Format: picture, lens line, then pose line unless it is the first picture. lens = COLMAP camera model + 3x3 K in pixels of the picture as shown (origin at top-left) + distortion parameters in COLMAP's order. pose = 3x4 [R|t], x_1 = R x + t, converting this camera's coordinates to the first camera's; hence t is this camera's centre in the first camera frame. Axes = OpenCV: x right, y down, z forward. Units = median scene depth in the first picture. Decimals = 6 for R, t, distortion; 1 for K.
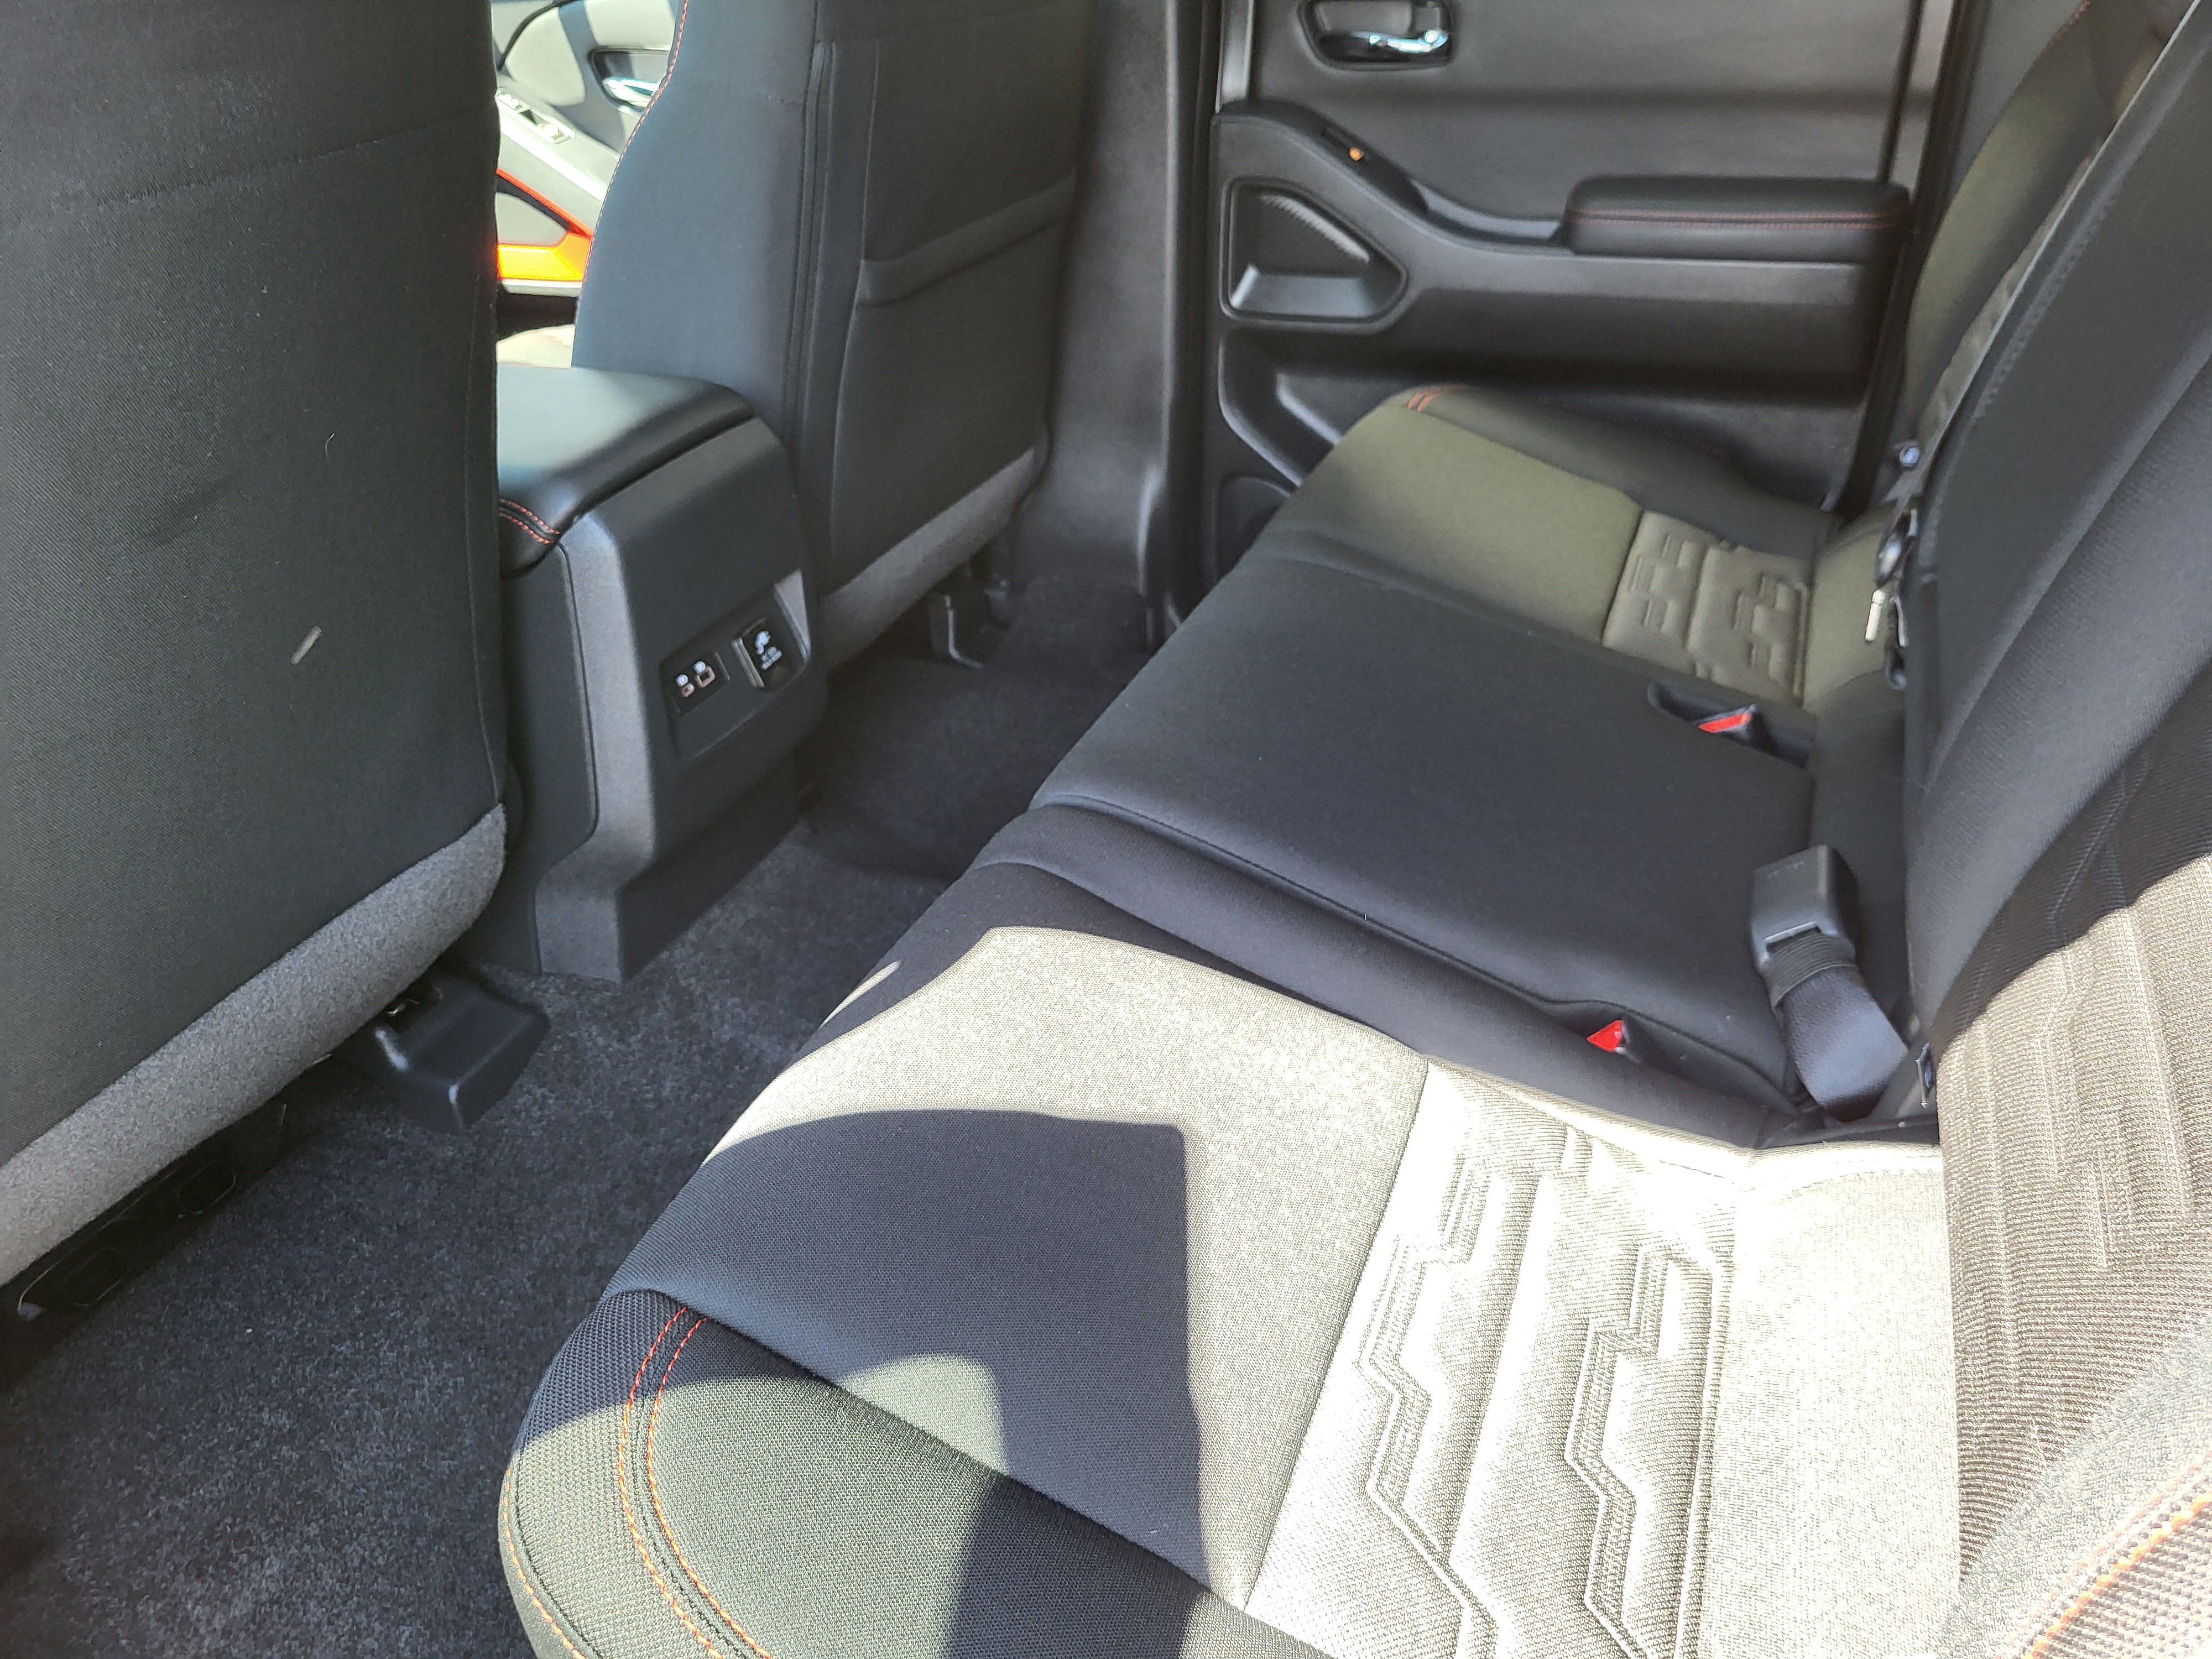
lens RADIAL K [[1678.8, 0, 1106.0], [0, 1678.8, 829.5], [0, 0, 1]] dist [0.008500, -0.003325]
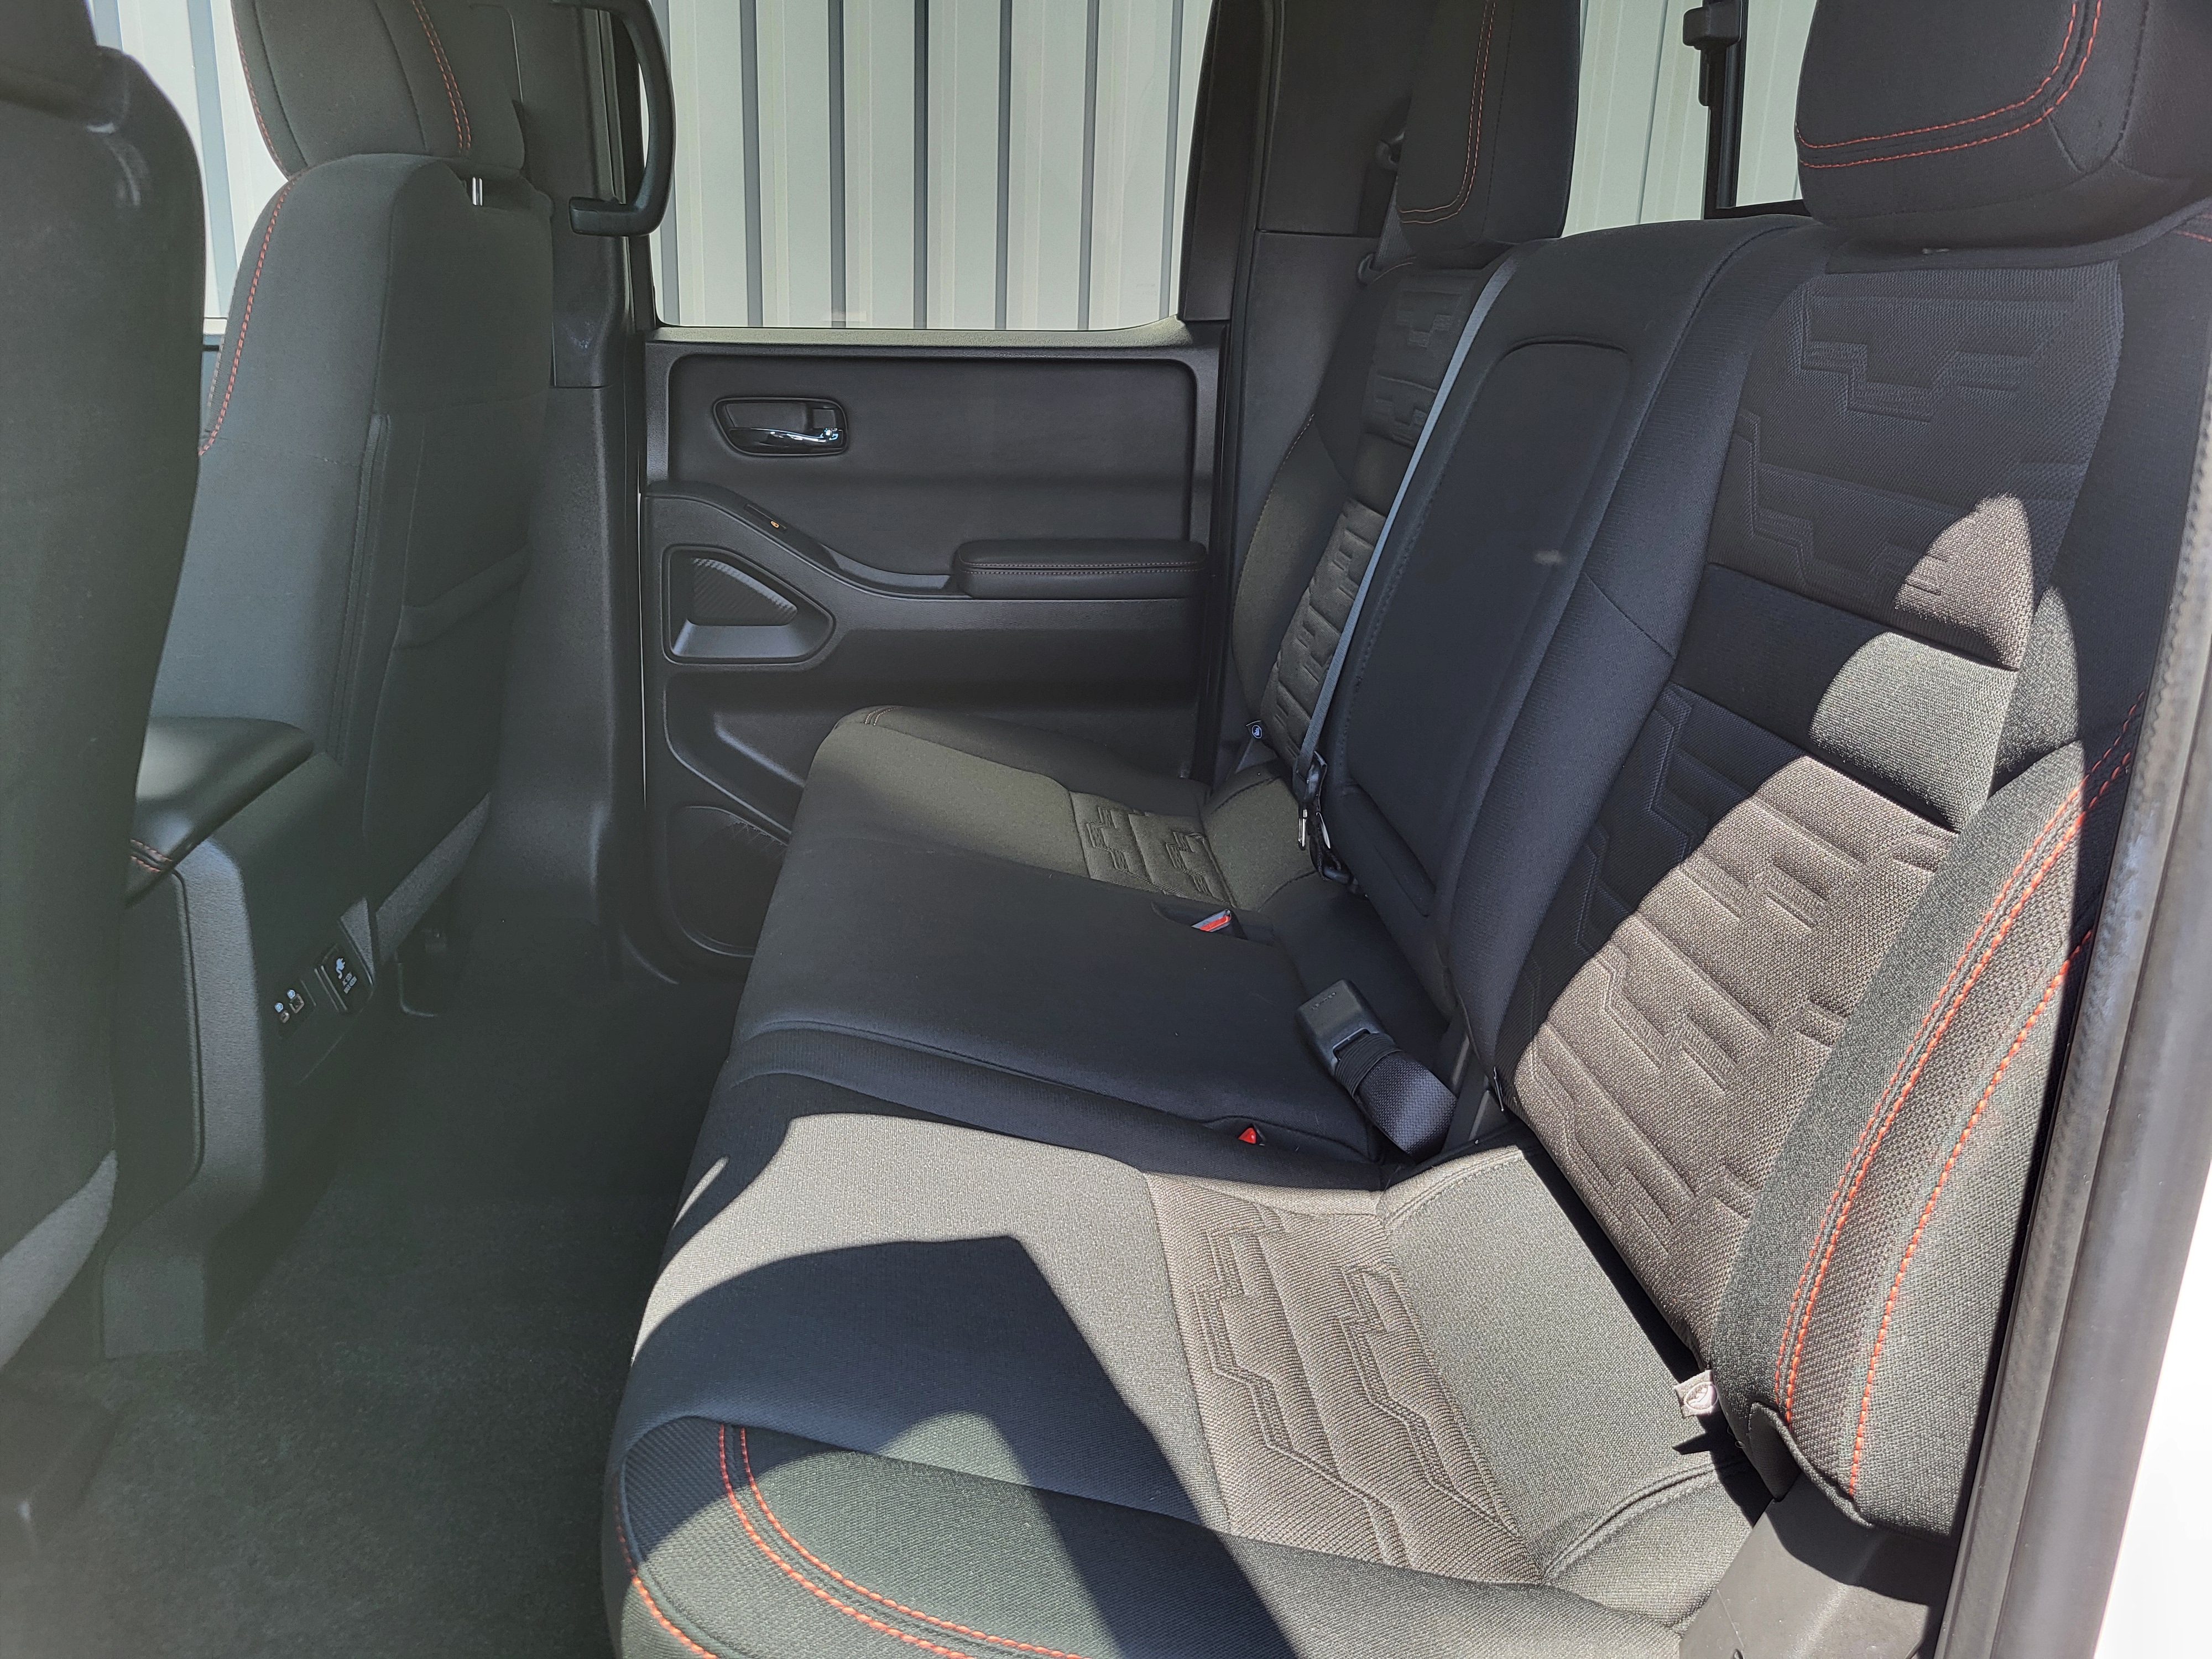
lens RADIAL K [[1678.8, 0, 1106.0], [0, 1678.8, 829.5], [0, 0, 1]] dist [0.008500, -0.003325]
pose [[0.889730, -0.084994, 0.448505, -0.250990], [0.184176, 0.965834, -0.182331, 0.078619], [-0.417684, 0.244830, 0.874985, -0.090120]]
